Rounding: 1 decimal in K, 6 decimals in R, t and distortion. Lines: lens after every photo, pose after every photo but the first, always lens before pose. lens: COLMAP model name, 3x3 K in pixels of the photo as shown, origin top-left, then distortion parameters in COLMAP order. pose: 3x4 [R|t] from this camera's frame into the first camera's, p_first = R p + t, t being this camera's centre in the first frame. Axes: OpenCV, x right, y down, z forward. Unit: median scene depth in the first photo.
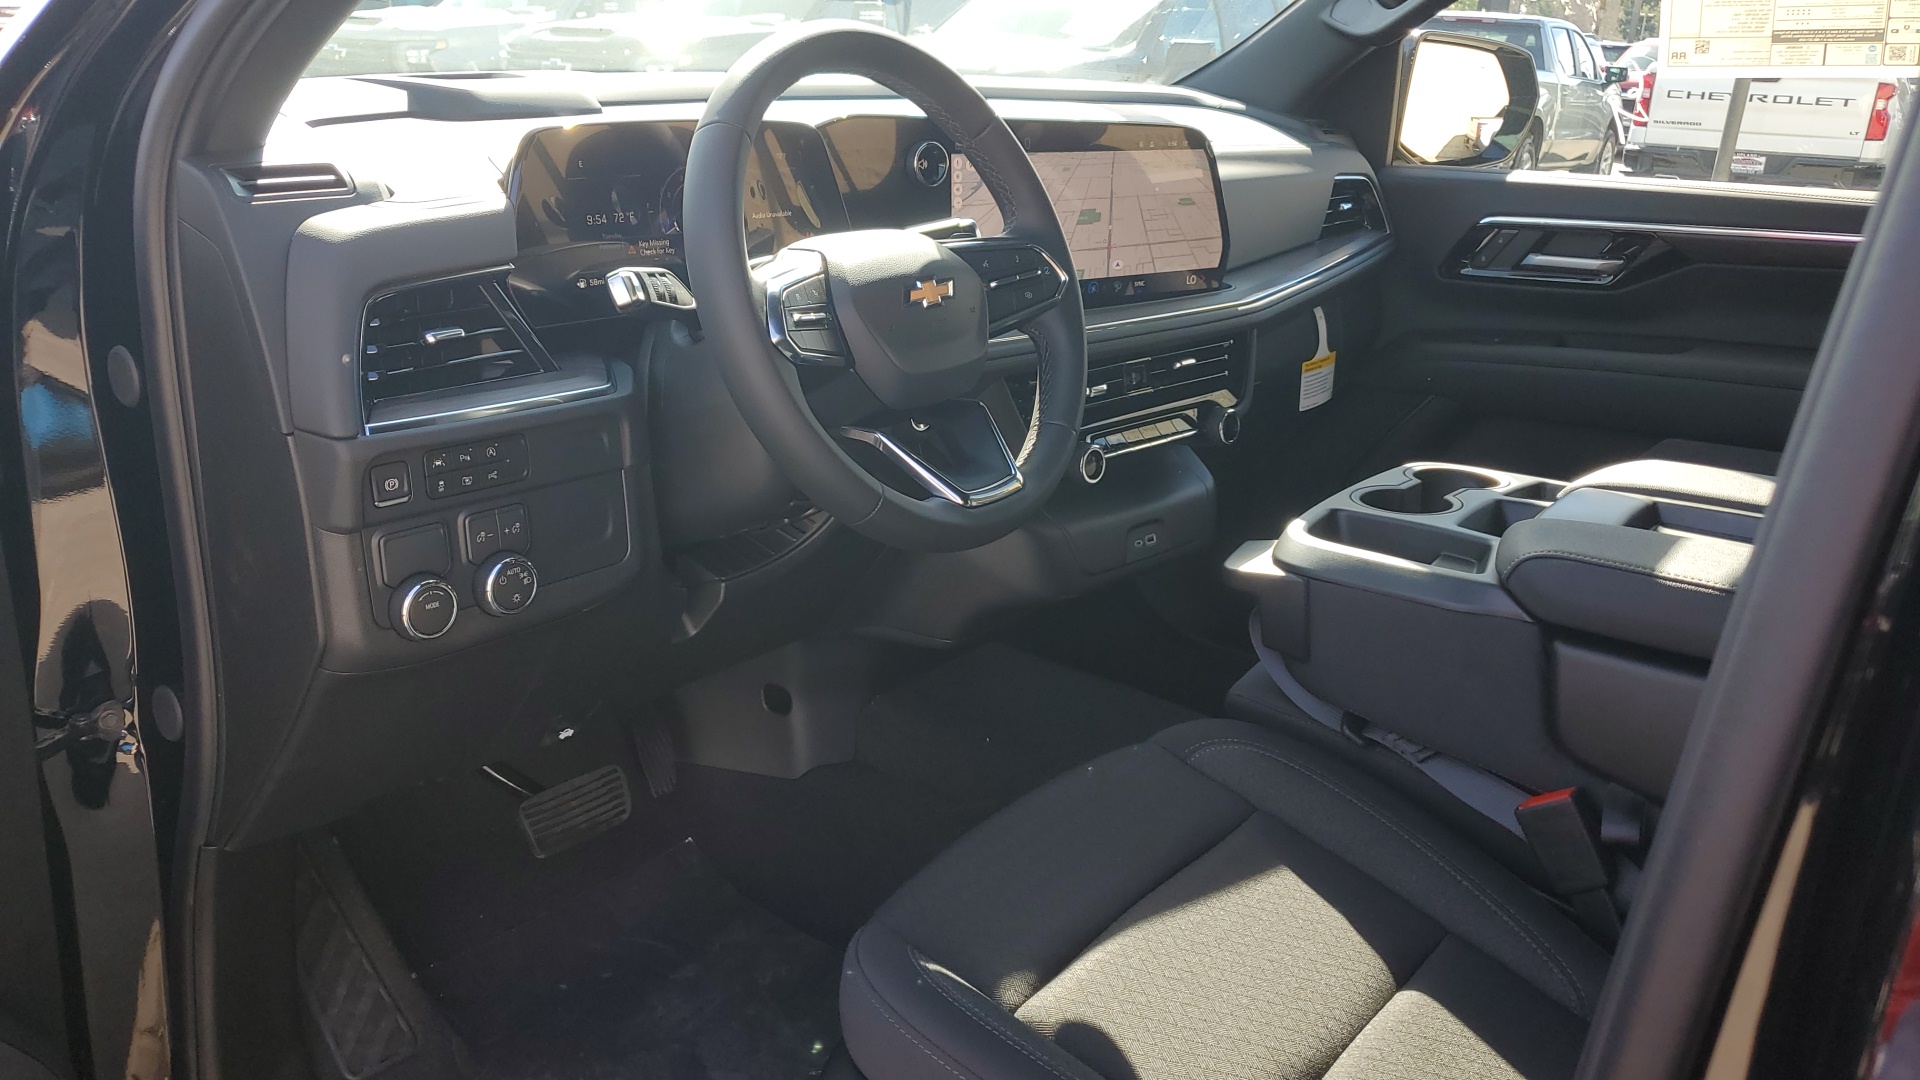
lens RADIAL K [[1479.5, 0, 950.7], [0, 1479.5, 509.5], [0, 0, 1]] dist [-0.004497, -0.000314]
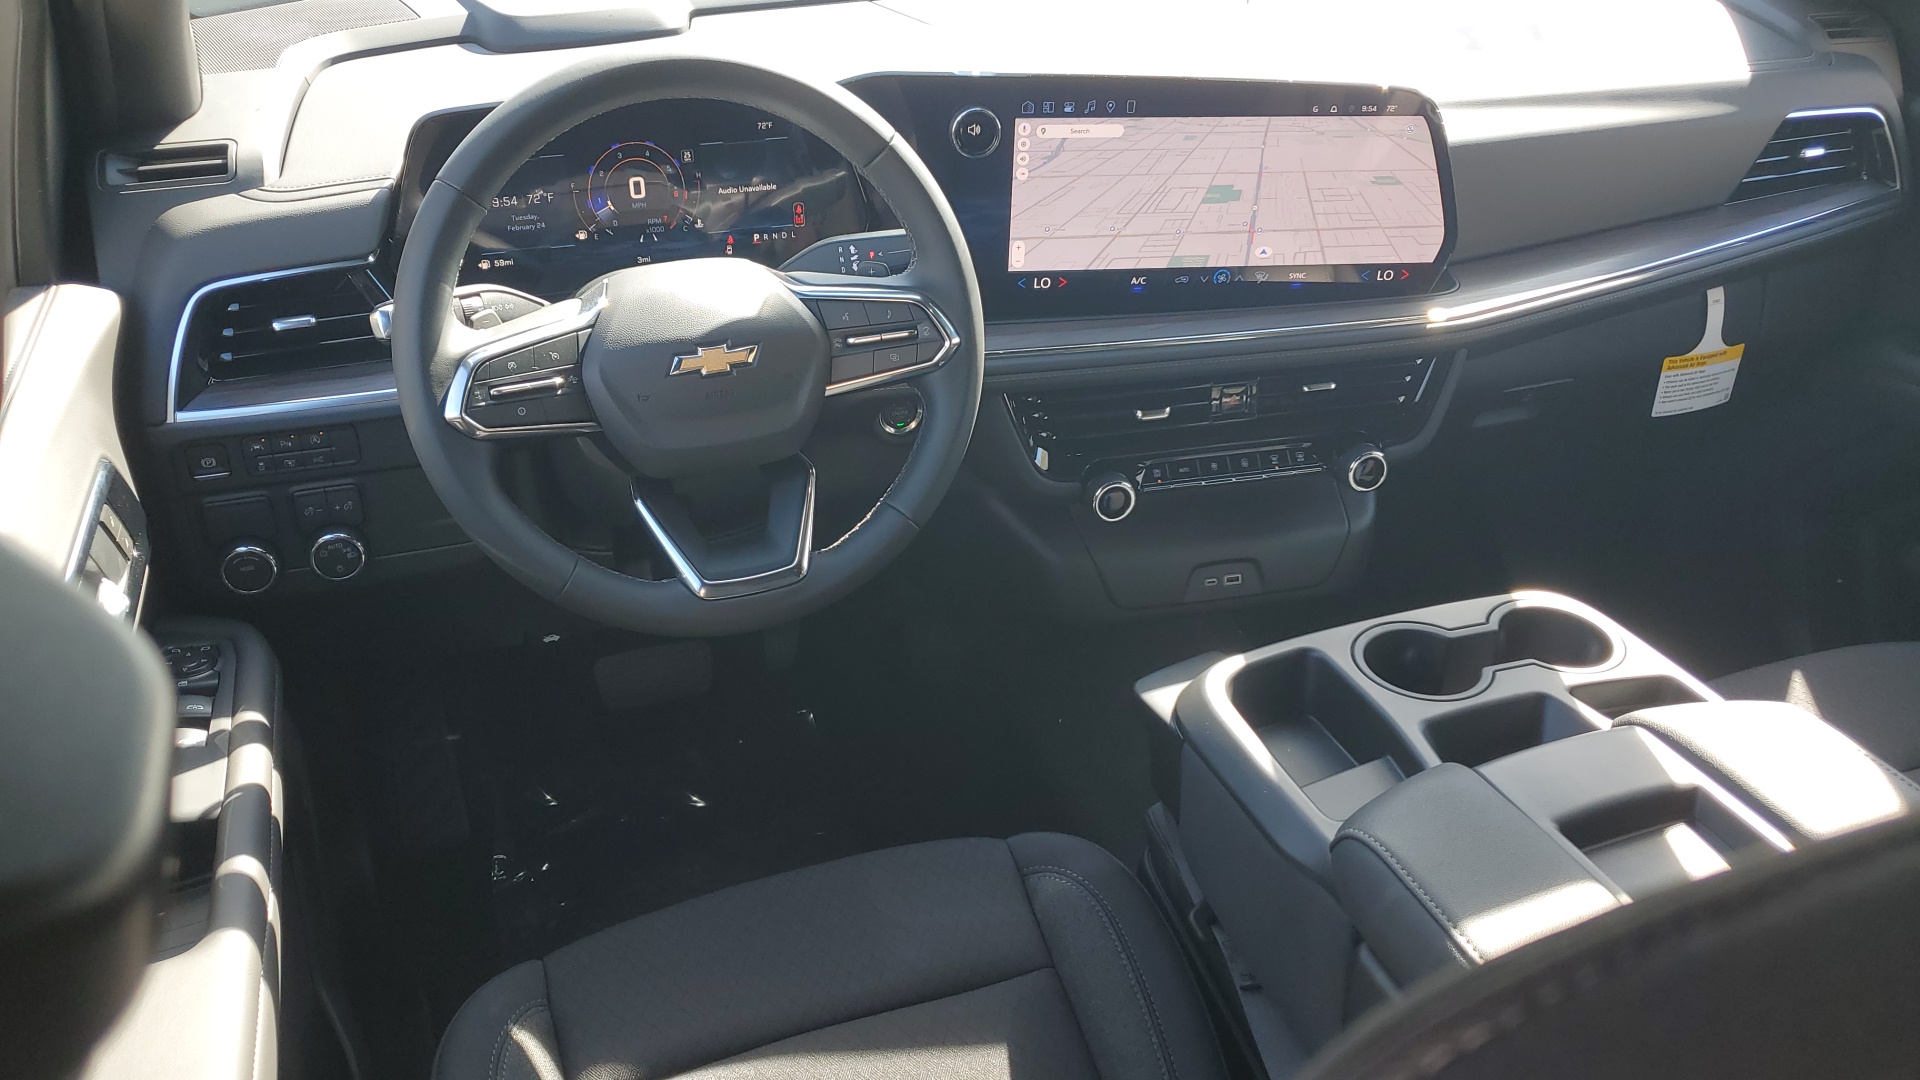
lens RADIAL K [[1469.2, 0, 960.0], [0, 1469.2, 540.0], [0, 0, 1]] dist [0.103747, -0.314848]
pose [[0.857758, 0.267613, -0.438902, 0.376680], [-0.153007, 0.948019, 0.279014, -0.220859], [0.490756, -0.172171, 0.854117, 0.194043]]
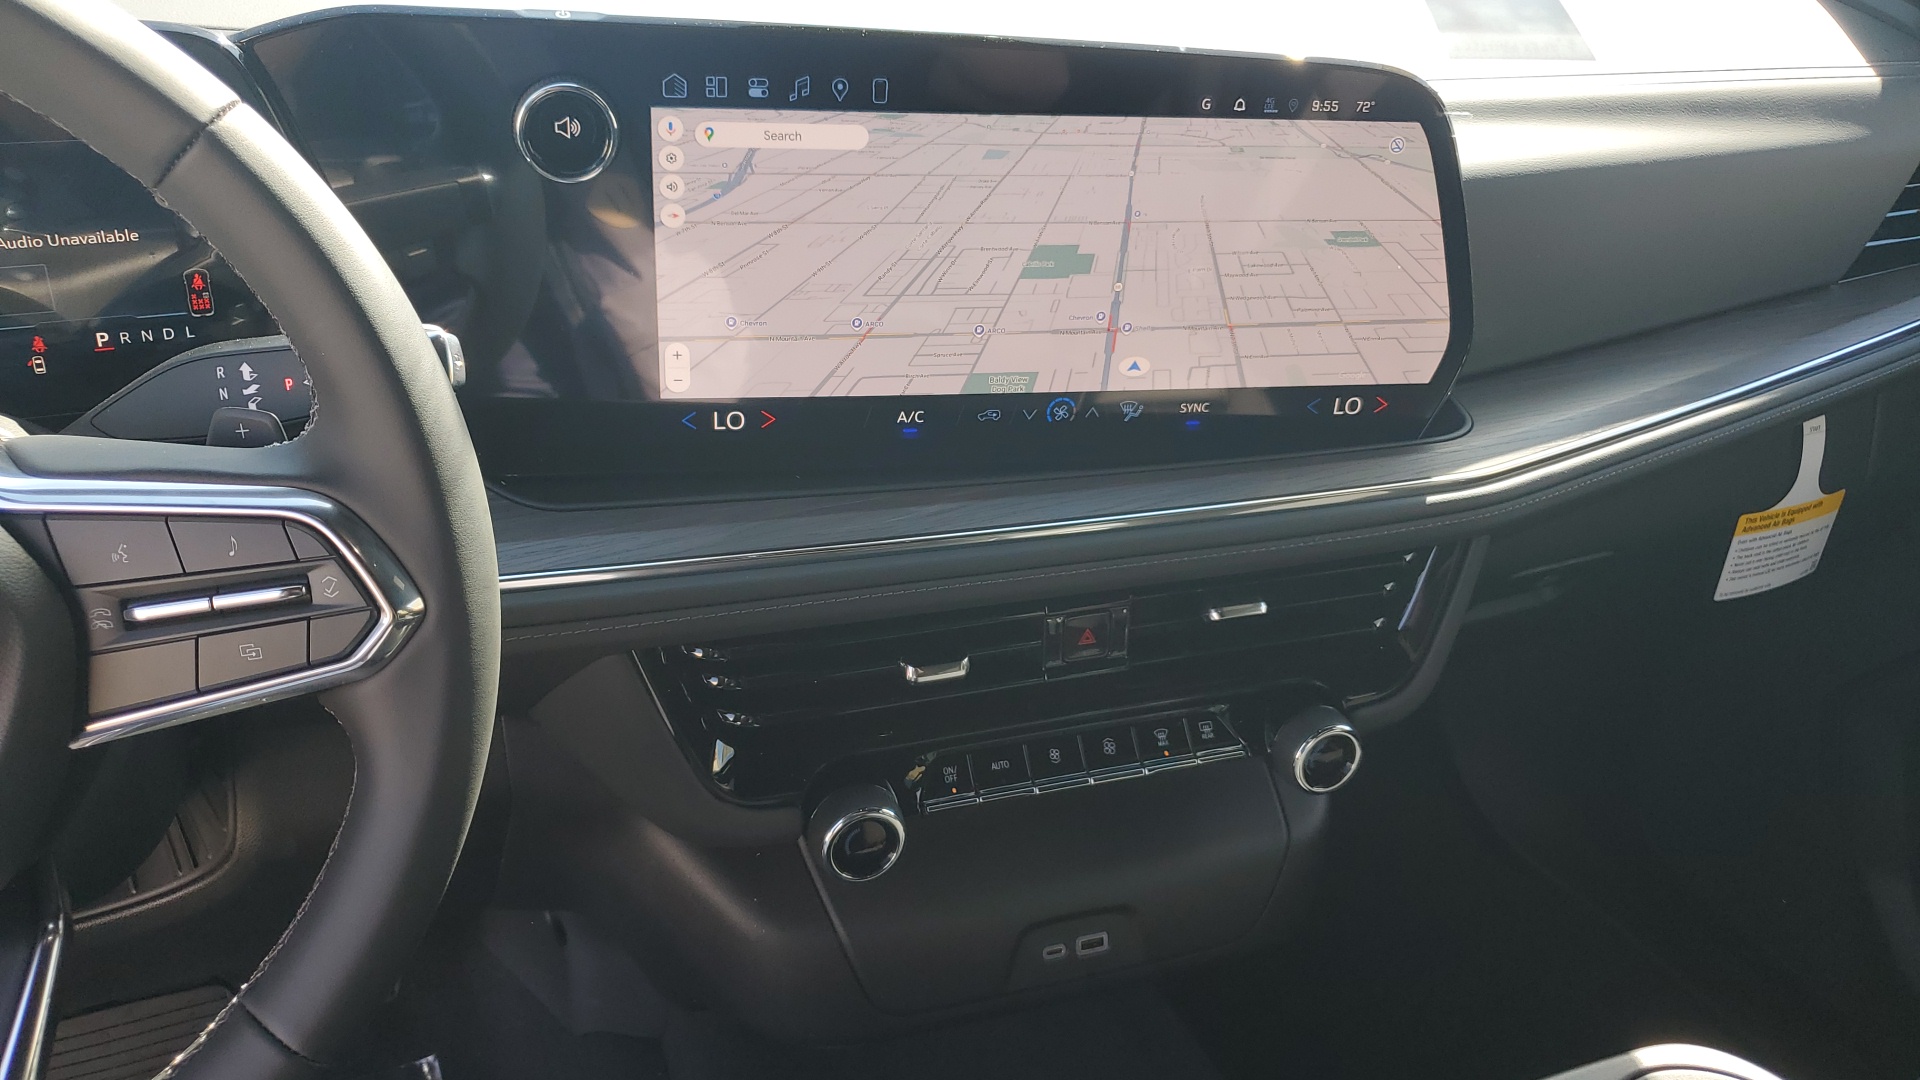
lens RADIAL K [[1511.1, 0, 960.0], [0, 1511.1, 540.0], [0, 0, 1]] dist [0.133820, -0.335825]
pose [[0.901179, 0.237499, -0.362589, 0.248942], [-0.166209, 0.961924, 0.216973, -0.209586], [0.400313, -0.135266, 0.906340, 0.561635]]
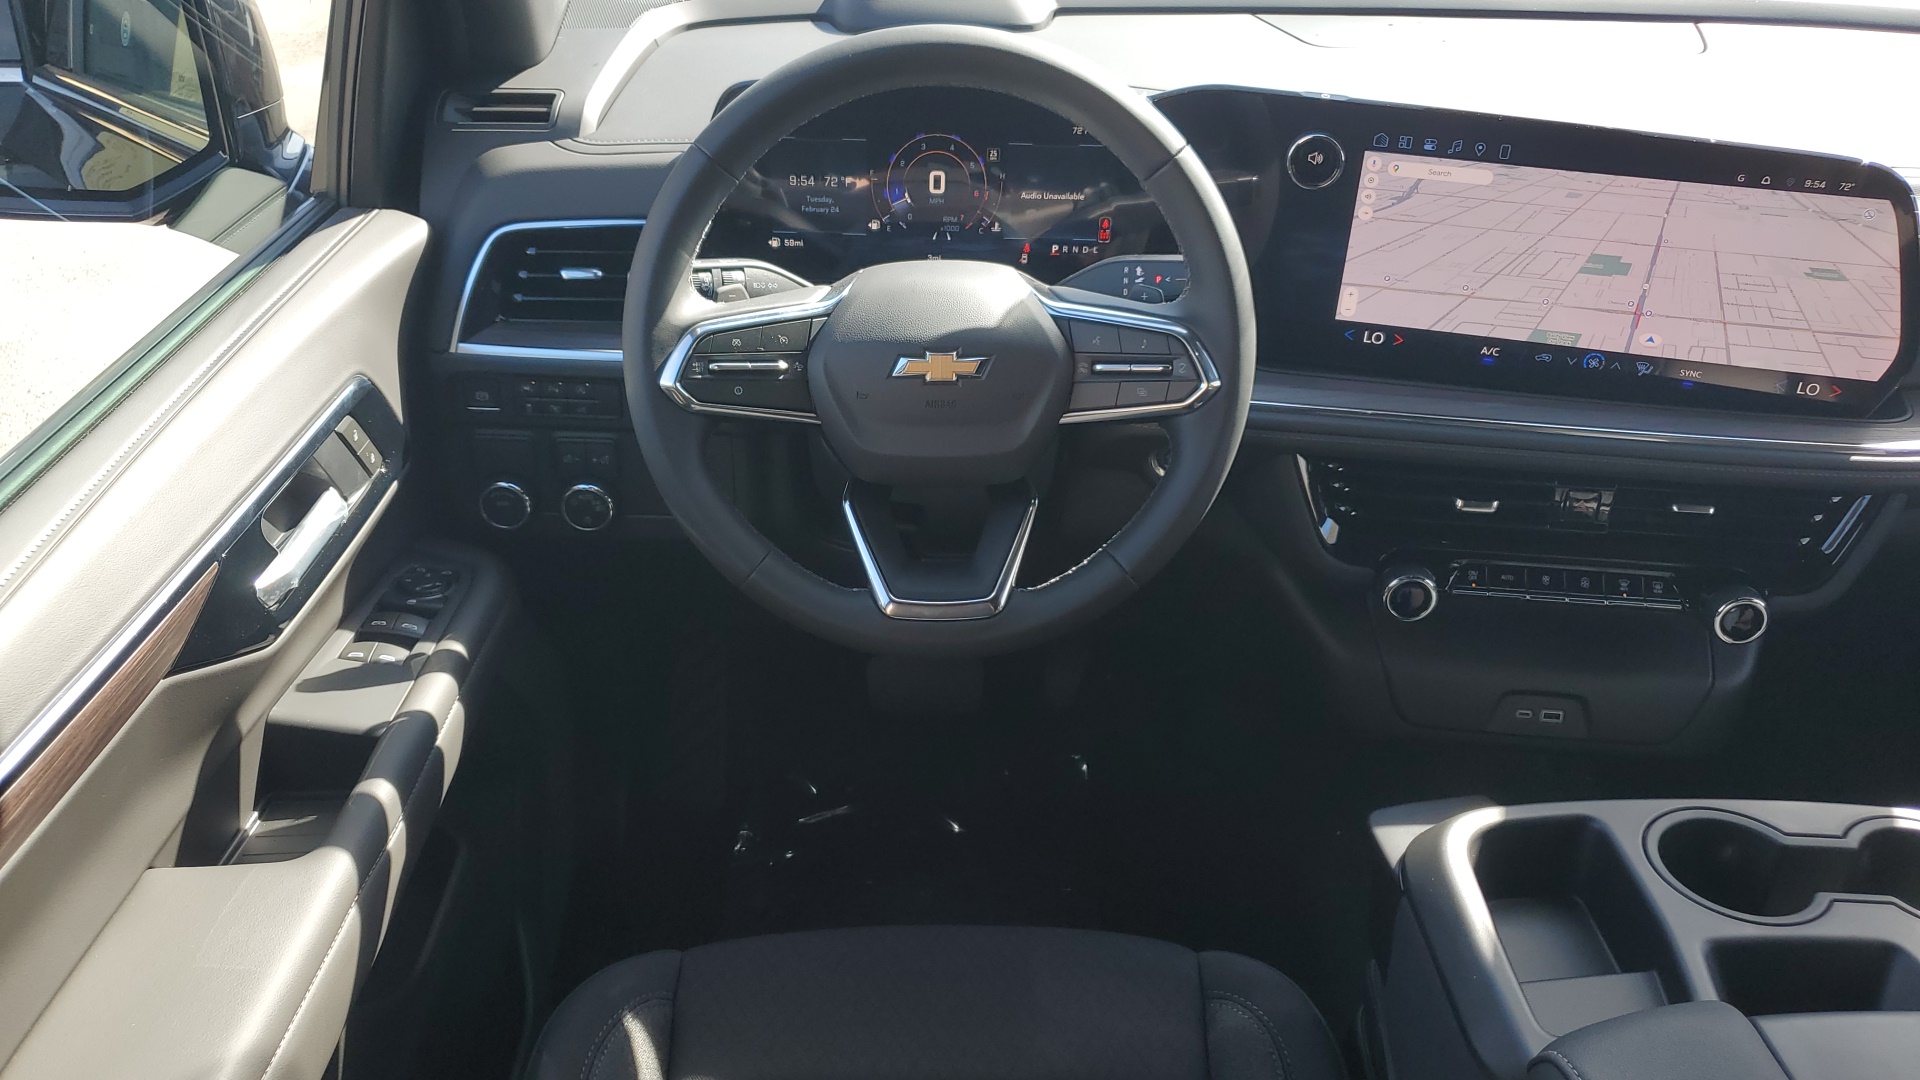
lens RADIAL K [[1489.6, 0, 962.5], [0, 1489.6, 530.0], [0, 0, 1]] dist [-0.001910, -0.005755]
pose [[0.630229, 0.388814, -0.672038, 0.416915], [-0.235269, 0.920512, 0.311939, -0.228357], [0.739906, -0.038483, 0.671609, 0.300841]]
